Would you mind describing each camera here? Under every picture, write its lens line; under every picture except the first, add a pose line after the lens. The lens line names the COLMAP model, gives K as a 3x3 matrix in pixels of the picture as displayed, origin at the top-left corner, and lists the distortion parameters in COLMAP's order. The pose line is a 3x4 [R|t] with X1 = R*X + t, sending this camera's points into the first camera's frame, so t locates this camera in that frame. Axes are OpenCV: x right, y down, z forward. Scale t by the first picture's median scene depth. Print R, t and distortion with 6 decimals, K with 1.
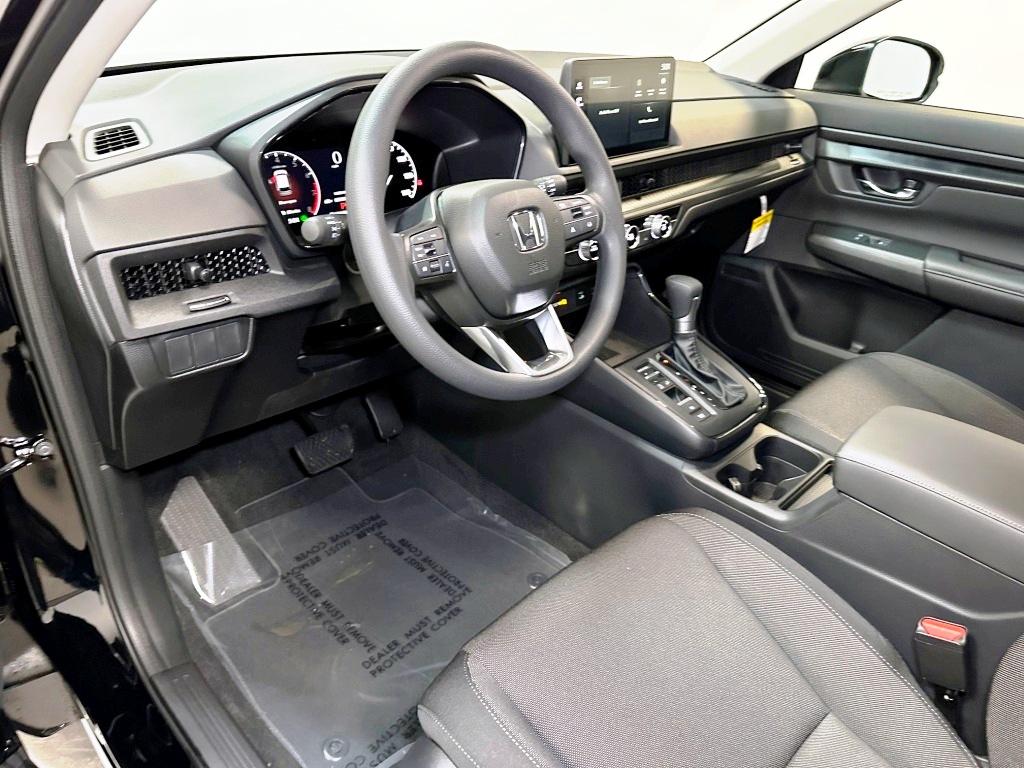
lens RADIAL K [[720.7, 0, 512.0], [0, 720.7, 384.0], [0, 0, 1]] dist [0.091214, -0.128368]
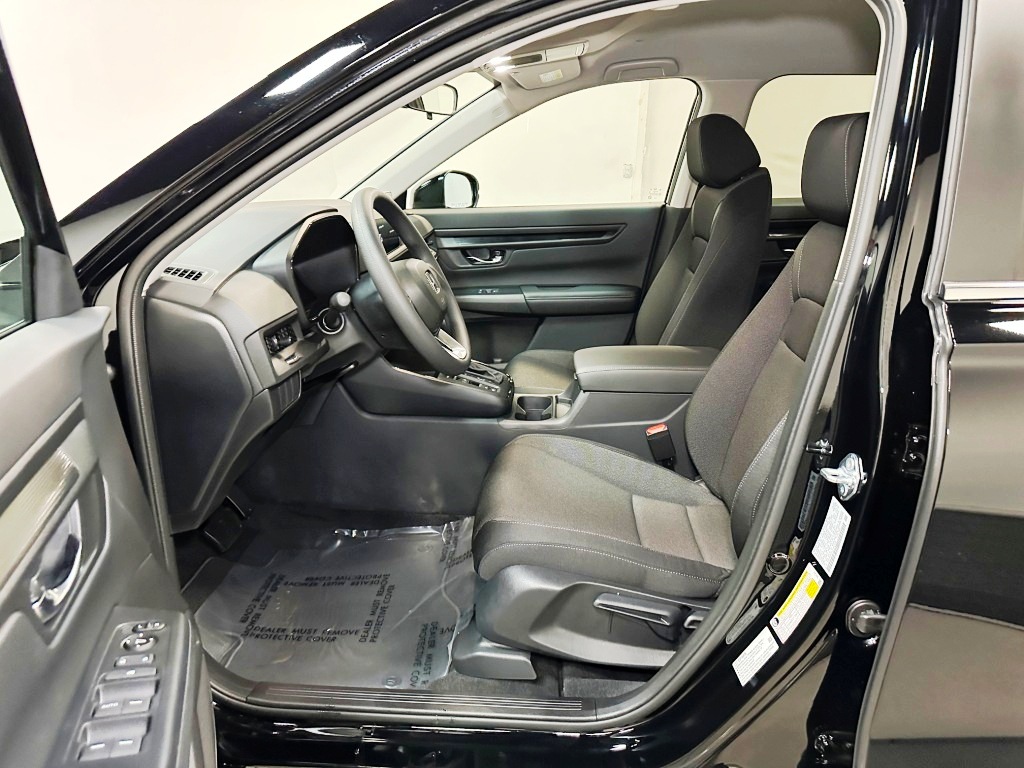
lens RADIAL K [[720.7, 0, 512.0], [0, 720.7, 384.0], [0, 0, 1]] dist [0.091214, -0.128368]
pose [[0.750373, -0.269244, 0.603695, -0.486202], [0.373843, 0.926052, -0.051661, 0.092983], [-0.545144, 0.264452, 0.795540, -0.224571]]
